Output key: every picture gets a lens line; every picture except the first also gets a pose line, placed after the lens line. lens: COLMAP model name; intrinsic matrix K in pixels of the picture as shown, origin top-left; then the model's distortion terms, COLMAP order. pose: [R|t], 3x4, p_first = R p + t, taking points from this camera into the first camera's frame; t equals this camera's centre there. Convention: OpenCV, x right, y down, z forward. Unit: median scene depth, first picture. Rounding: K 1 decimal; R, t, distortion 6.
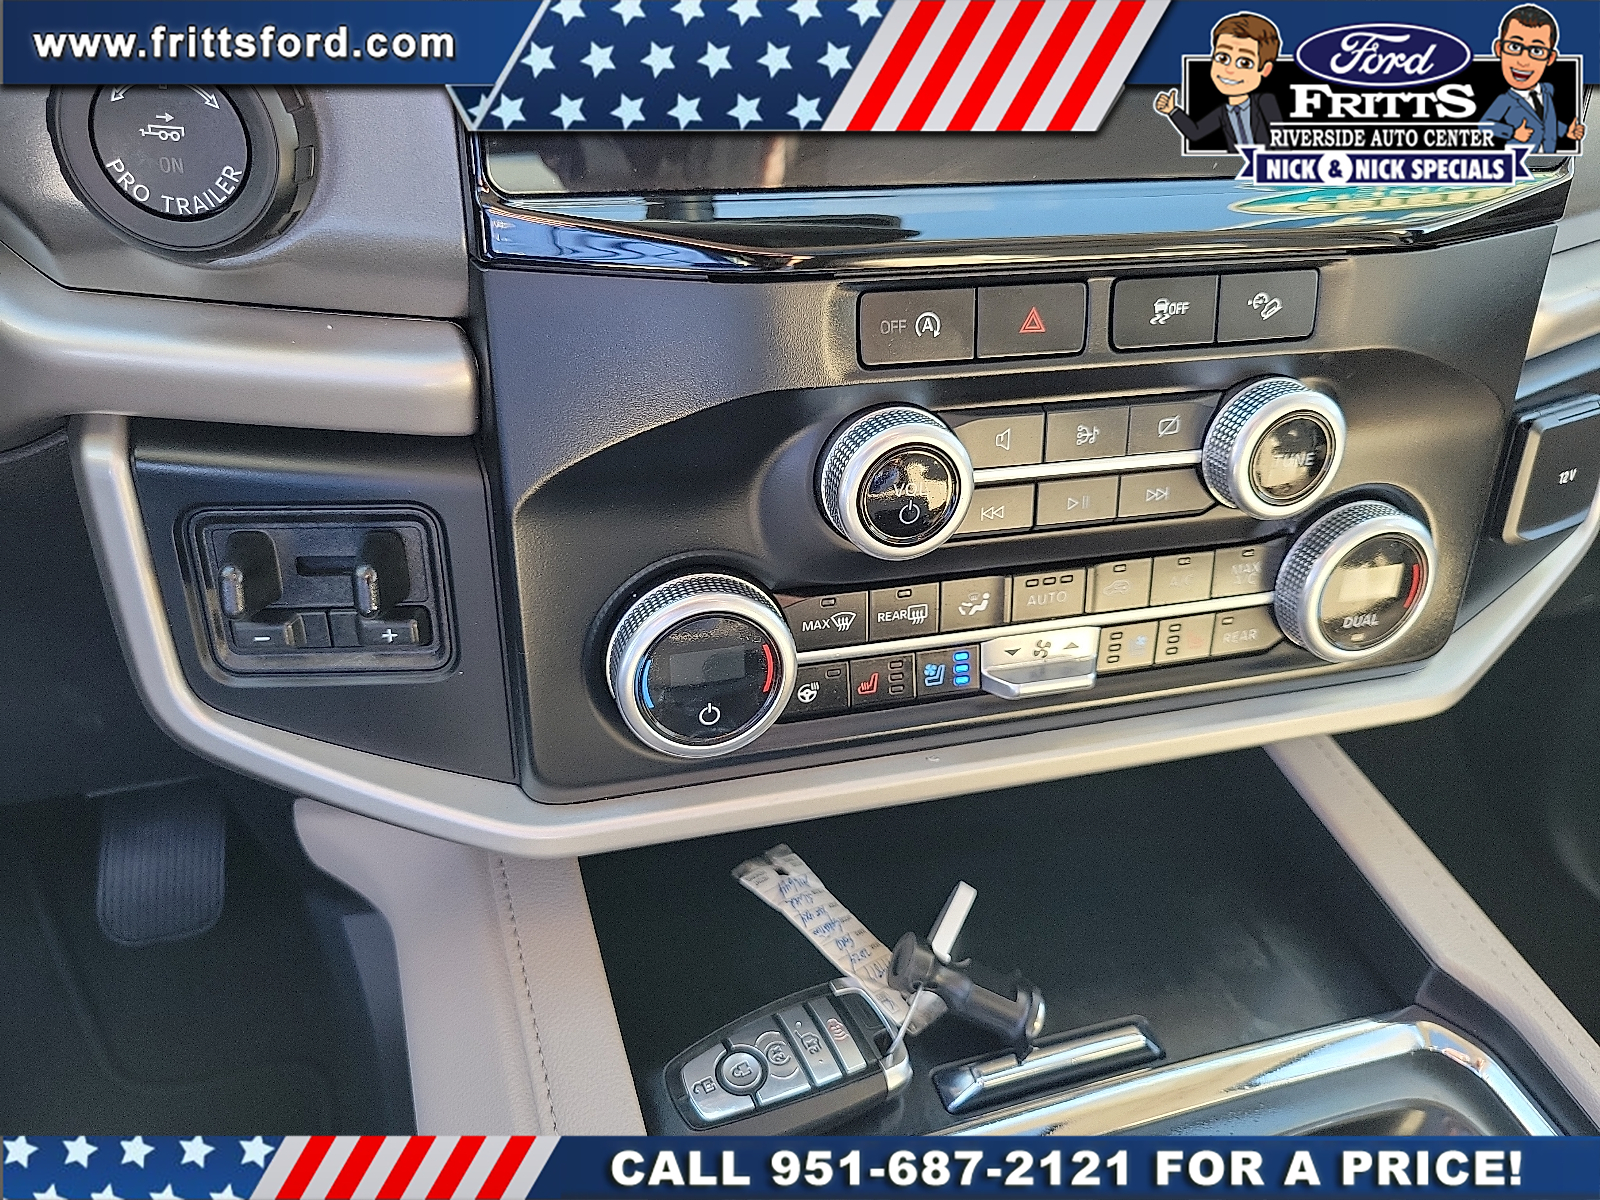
lens RADIAL K [[1193.2, 0, 798.2], [0, 1193.2, 591.9], [0, 0, 1]] dist [0.003228, 0.002335]
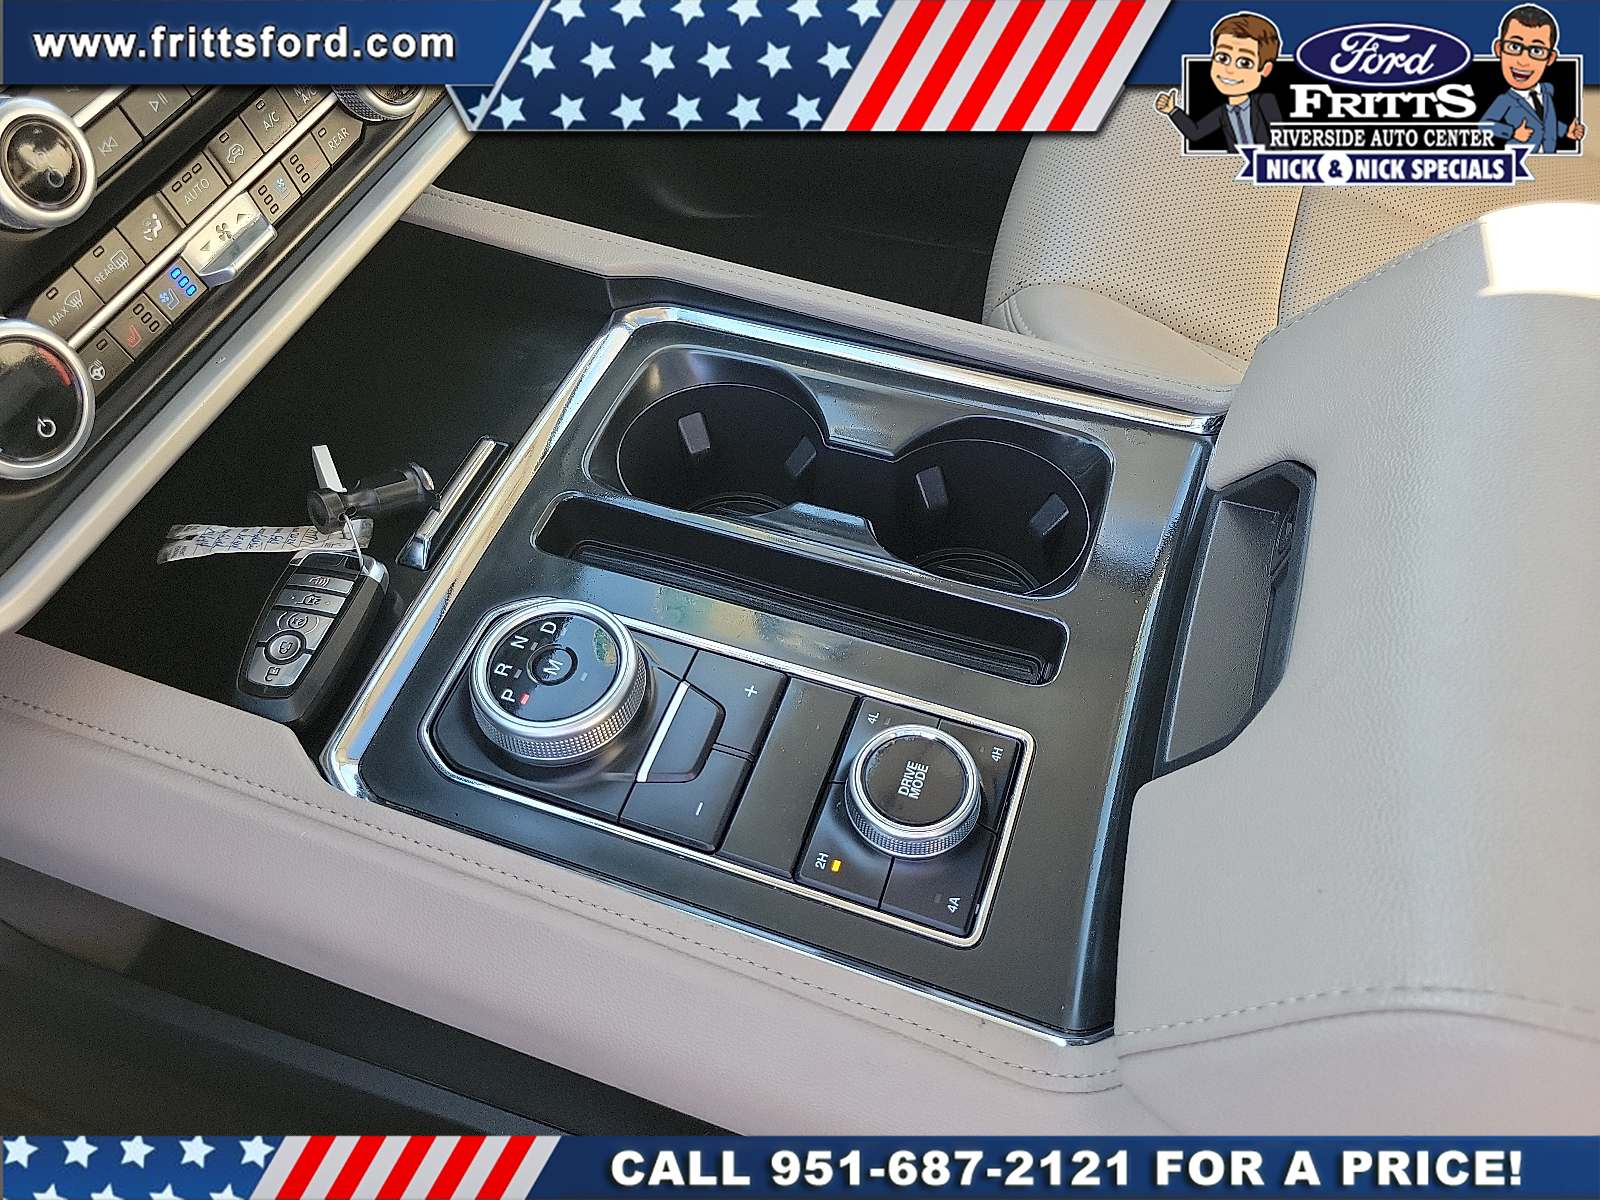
lens RADIAL K [[1193.2, 0, 794.8], [0, 1193.2, 608.2], [0, 0, 1]] dist [0.003228, 0.002335]
pose [[0.610717, -0.697315, 0.375202, -0.166702], [0.531616, 0.712233, 0.458376, 0.070561], [-0.586864, -0.080475, 0.805677, -0.371413]]
